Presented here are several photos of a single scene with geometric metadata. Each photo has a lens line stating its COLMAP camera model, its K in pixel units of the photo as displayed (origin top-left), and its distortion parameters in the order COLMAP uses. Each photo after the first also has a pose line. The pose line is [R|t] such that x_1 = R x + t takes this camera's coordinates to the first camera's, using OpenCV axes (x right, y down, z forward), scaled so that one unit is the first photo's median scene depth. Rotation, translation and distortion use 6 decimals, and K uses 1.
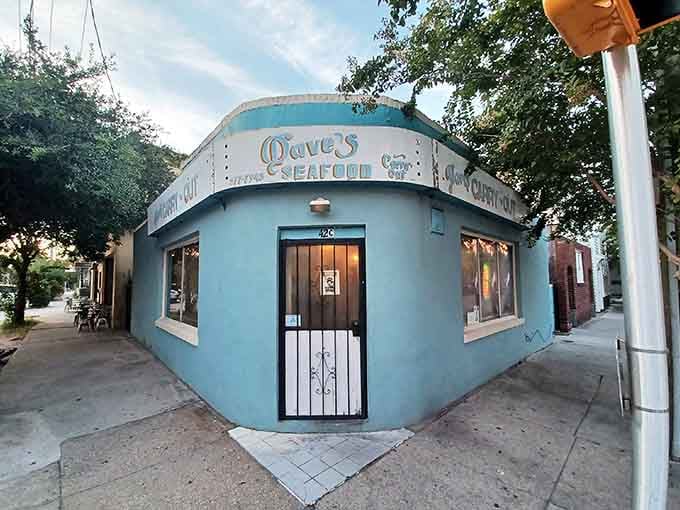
lens RADIAL K [[288.2, 0, 341.5], [0, 288.2, 258.3], [0, 0, 1]] dist [-0.000753, 0.000019]
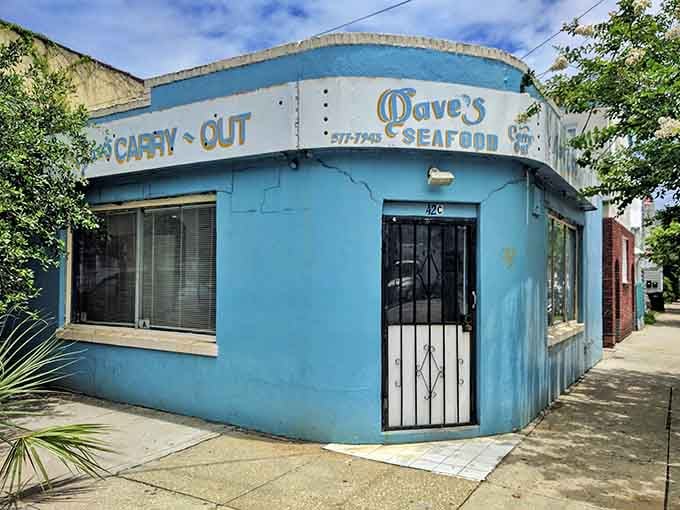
lens RADIAL K [[539.3, 0, 339.5], [0, 539.3, 256.9], [0, 0, 1]] dist [0.049548, -0.002228]
pose [[0.958610, 0.033502, 0.282745, -0.791829], [-0.045803, 0.998265, 0.037009, 0.002512], [-0.281014, -0.048428, 0.958481, -0.445937]]
